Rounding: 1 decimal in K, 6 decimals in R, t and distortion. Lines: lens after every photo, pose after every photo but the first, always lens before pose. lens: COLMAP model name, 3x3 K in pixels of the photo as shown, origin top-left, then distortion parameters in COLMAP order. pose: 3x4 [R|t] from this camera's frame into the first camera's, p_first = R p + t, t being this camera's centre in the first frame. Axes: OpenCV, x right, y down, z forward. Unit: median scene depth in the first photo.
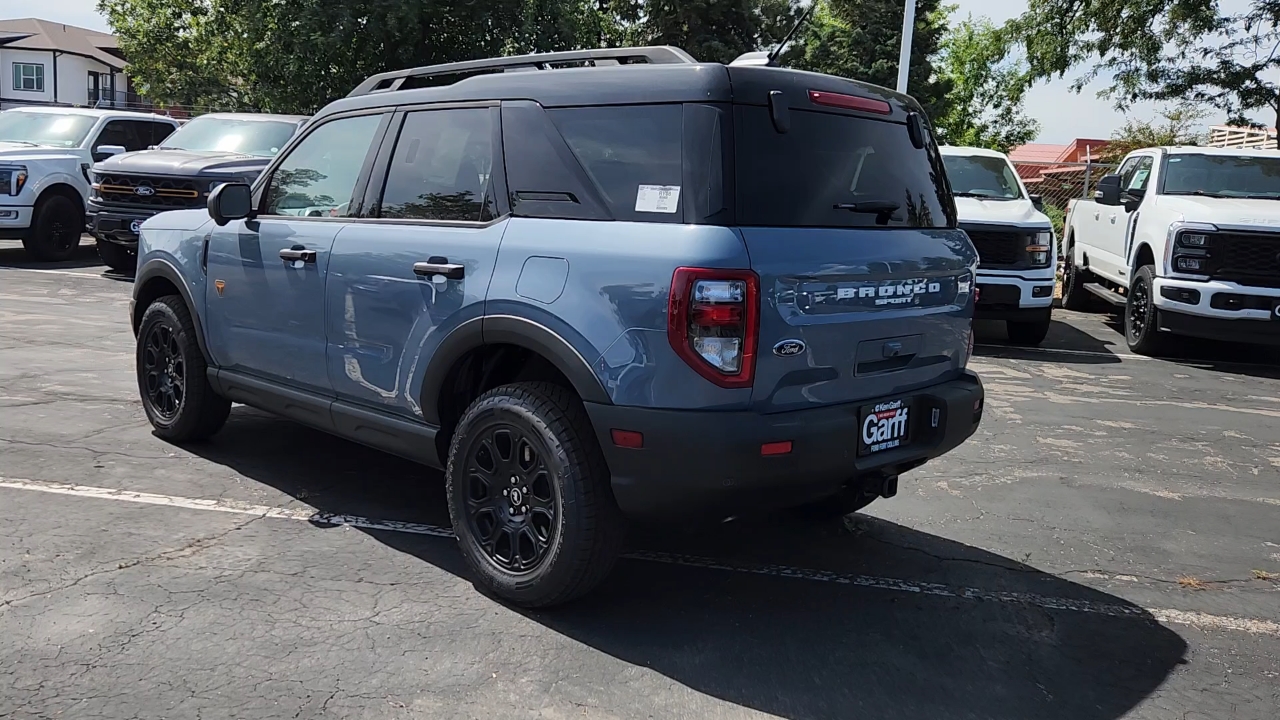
lens RADIAL K [[1097.0, 0, 627.6], [0, 1097.0, 355.6], [0, 0, 1]] dist [0.011161, 0.012359]
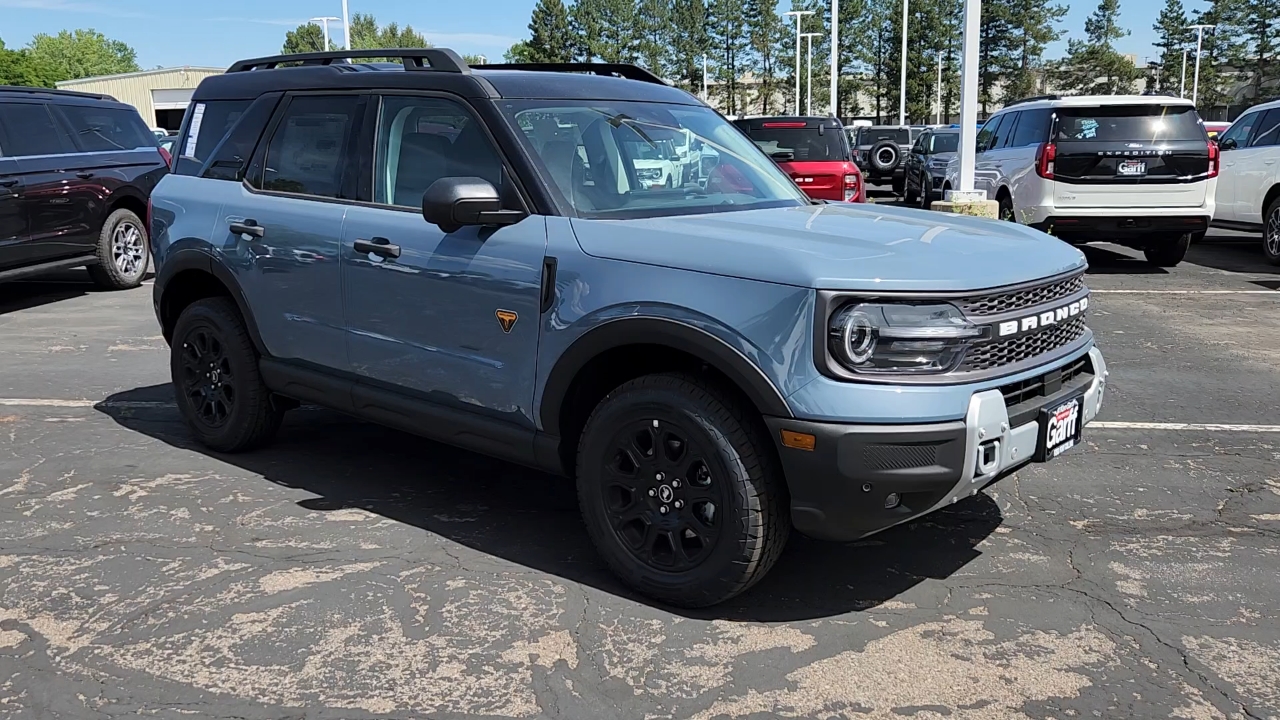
lens RADIAL K [[1097.0, 0, 621.1], [0, 1097.0, 356.5], [0, 0, 1]] dist [0.011161, 0.012359]
pose [[-0.996412, -0.029120, -0.079474, -0.153069], [-0.054274, 0.940323, 0.335928, -0.393896], [0.064949, 0.339036, -0.938529, 2.408279]]
